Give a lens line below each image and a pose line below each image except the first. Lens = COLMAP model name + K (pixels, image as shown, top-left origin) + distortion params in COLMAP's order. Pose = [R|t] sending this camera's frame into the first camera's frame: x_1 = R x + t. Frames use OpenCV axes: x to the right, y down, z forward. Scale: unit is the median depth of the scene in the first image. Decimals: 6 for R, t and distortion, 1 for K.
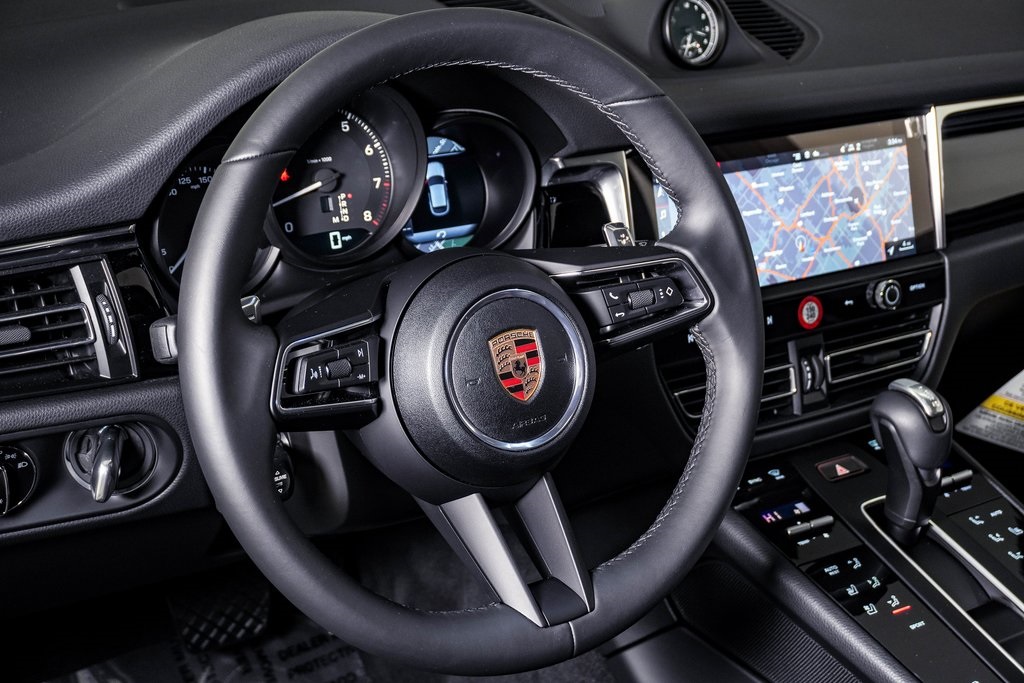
lens RADIAL K [[1508.0, 0, 512.0], [0, 1508.0, 341.5], [0, 0, 1]] dist [0.006389, -0.078080]
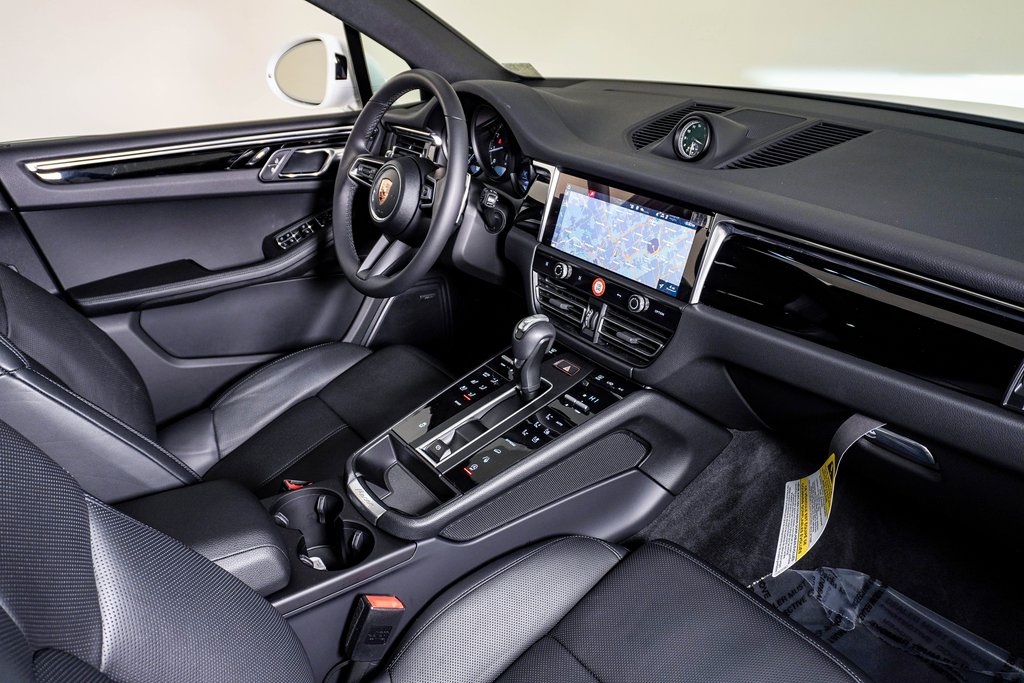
lens RADIAL K [[787.2, 0, 512.0], [0, 787.2, 341.5], [0, 0, 1]] dist [-0.014240, 0.006457]
pose [[0.063026, 0.388613, -0.919243, 1.261691], [-0.382354, 0.860199, 0.337437, -0.281738], [0.921864, 0.330209, 0.202802, 0.847189]]
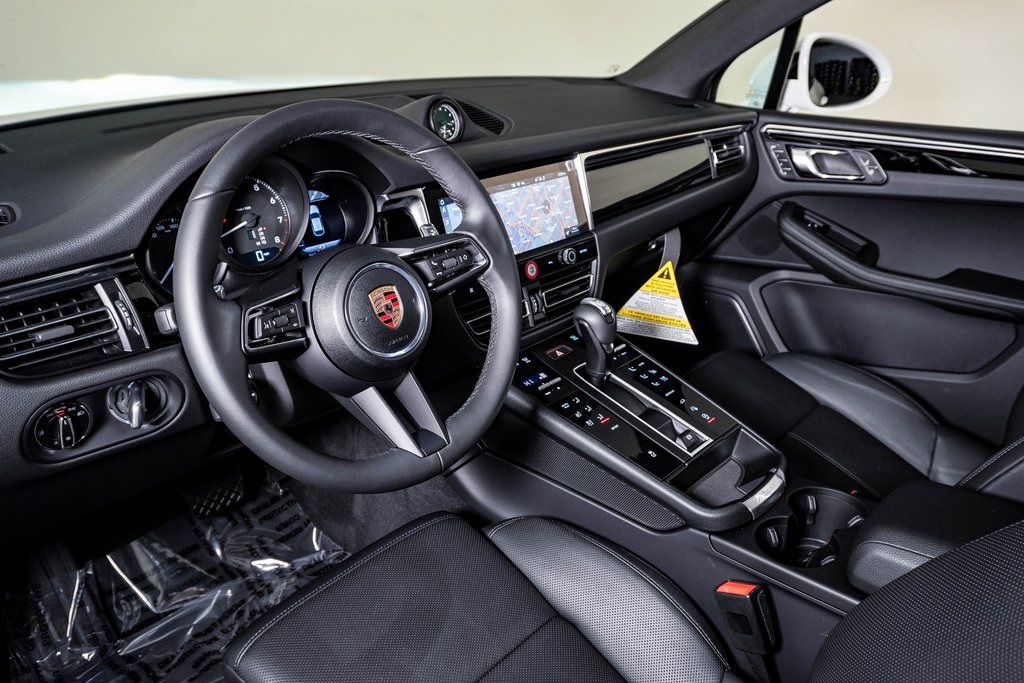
lens RADIAL K [[787.2, 0, 512.0], [0, 787.2, 341.5], [0, 0, 1]] dist [-0.014240, 0.006457]
pose [[0.968129, -0.138735, 0.208516, -0.041273], [0.134237, 0.990308, 0.035642, 0.033831], [-0.211440, -0.006516, 0.977369, 0.086041]]
